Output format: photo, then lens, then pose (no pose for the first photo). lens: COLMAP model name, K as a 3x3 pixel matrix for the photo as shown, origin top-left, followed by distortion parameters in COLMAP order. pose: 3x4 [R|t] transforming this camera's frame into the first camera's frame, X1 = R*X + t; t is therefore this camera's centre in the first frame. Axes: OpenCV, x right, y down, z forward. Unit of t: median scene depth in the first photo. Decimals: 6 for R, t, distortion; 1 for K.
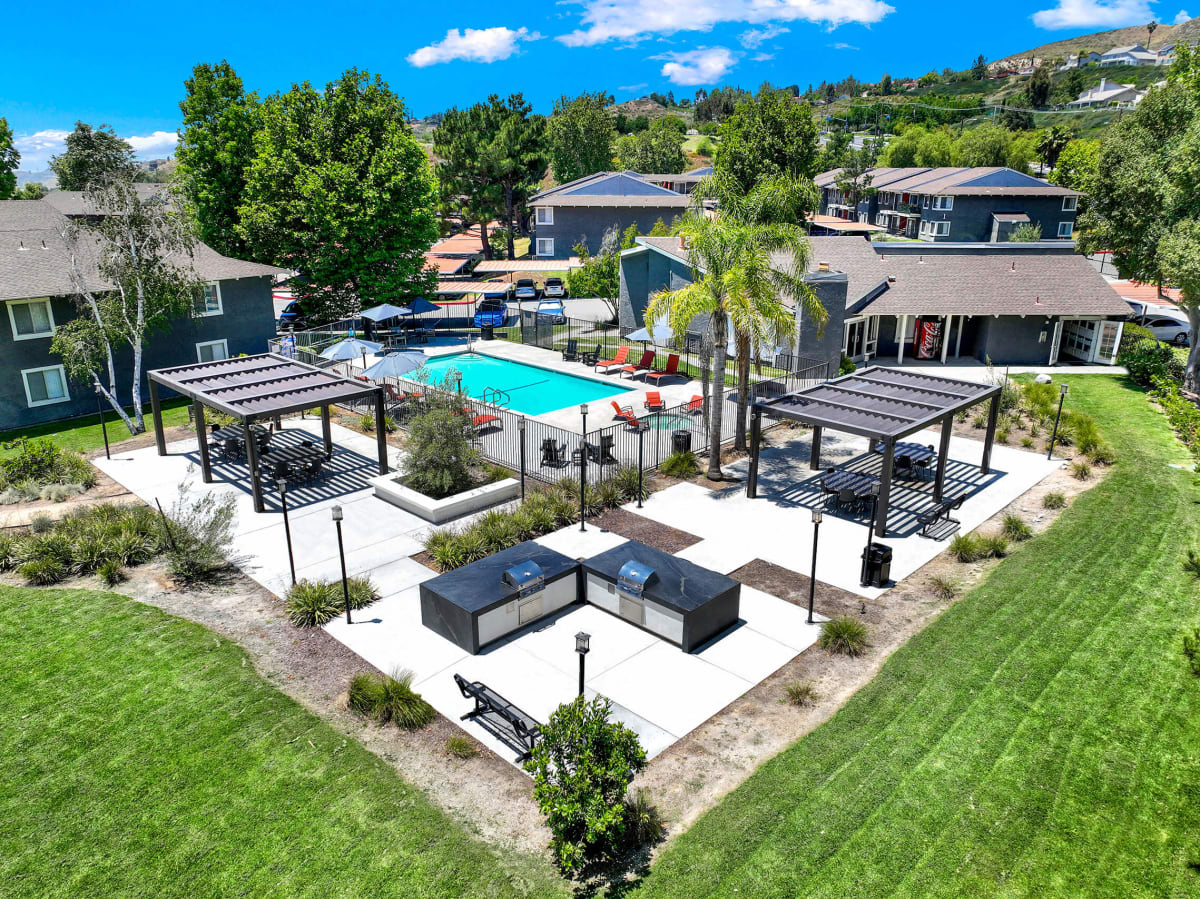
lens RADIAL K [[841.9, 0, 600.0], [0, 841.9, 449.5], [0, 0, 1]] dist [-0.002565, 0.010780]
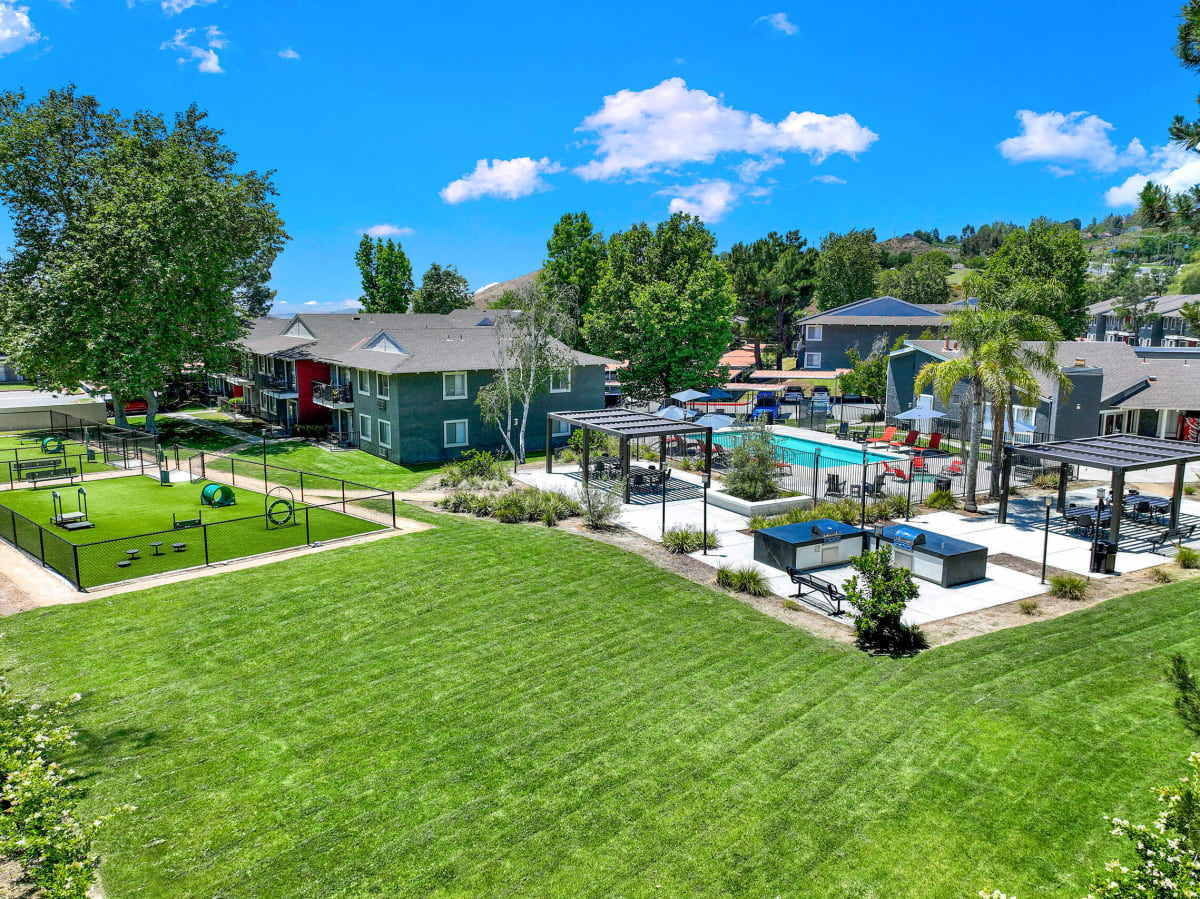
lens RADIAL K [[841.9, 0, 600.0], [0, 841.9, 449.5], [0, 0, 1]] dist [-0.002565, 0.010780]
pose [[0.957619, 0.046964, -0.284182, -0.023672], [-0.089468, 0.986315, -0.138482, 0.101199], [0.273790, 0.158039, 0.948717, -0.212558]]
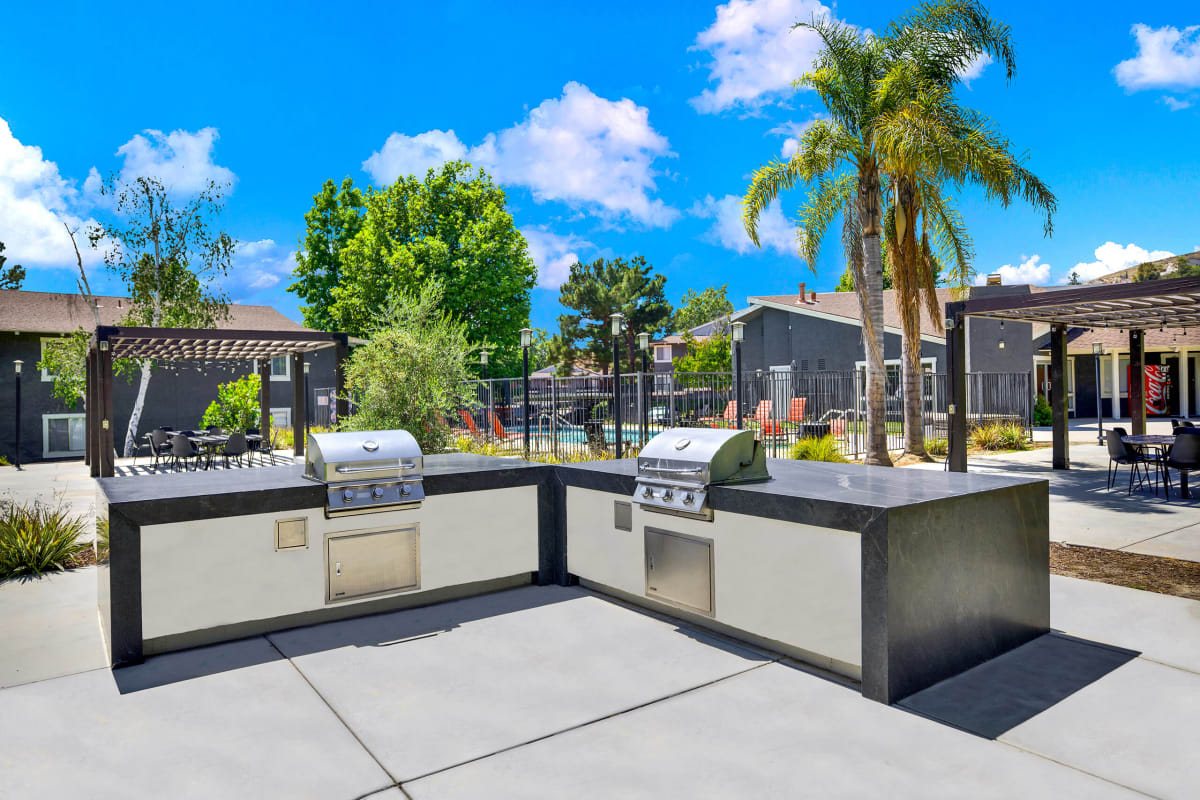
lens RADIAL K [[738.3, 0, 600.0], [0, 738.3, 400.0], [0, 0, 1]] dist [0.021548, -0.000190]
pose [[0.984385, -0.025837, -0.174124, 0.024119], [-0.028313, 0.953052, -0.301480, 0.088000], [0.173738, 0.301702, 0.937438, 0.292018]]
